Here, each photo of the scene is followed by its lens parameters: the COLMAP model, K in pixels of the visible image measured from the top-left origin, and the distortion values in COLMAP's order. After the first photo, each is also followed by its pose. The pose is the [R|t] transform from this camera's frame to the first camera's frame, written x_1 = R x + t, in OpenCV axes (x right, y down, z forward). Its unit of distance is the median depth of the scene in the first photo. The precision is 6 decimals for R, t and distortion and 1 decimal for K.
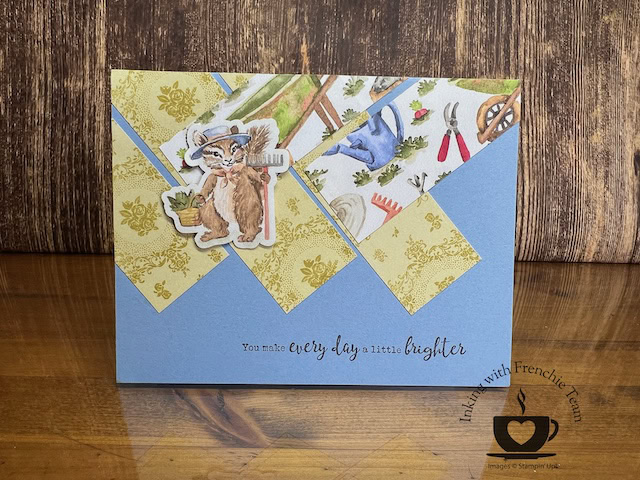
lens RADIAL K [[486.4, 0, 312.9], [0, 486.4, 239.9], [0, 0, 1]] dist [-0.038876, 0.006907]
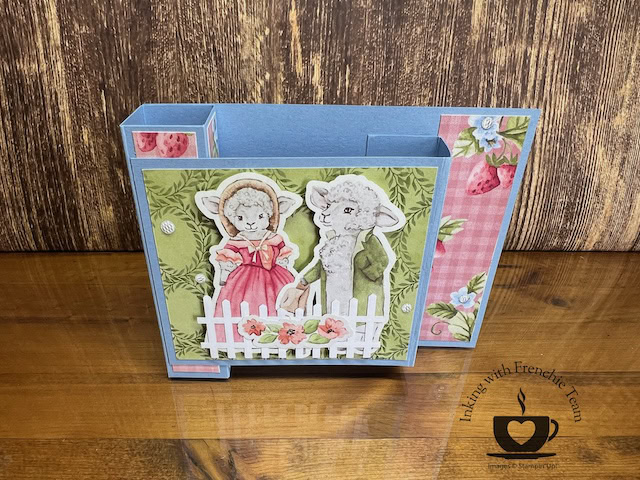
lens RADIAL K [[486.4, 0, 291.0], [0, 486.4, 302.0], [0, 0, 1]] dist [-0.038876, 0.006907]
pose [[0.999871, -0.015805, -0.002710, -0.027400], [0.015882, 0.952763, 0.303301, -0.171716], [-0.002211, -0.303305, 0.952891, 0.049534]]
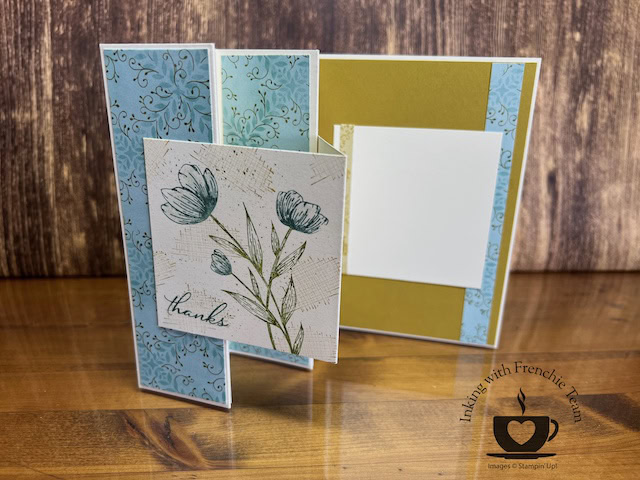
lens RADIAL K [[486.4, 0, 313.3], [0, 486.4, 245.2], [0, 0, 1]] dist [-0.038876, 0.006907]
pose [[0.996703, -0.023279, 0.077726, 0.039315], [0.020497, 0.999127, 0.036399, -0.069836], [-0.078505, -0.034686, 0.996310, -0.080956]]
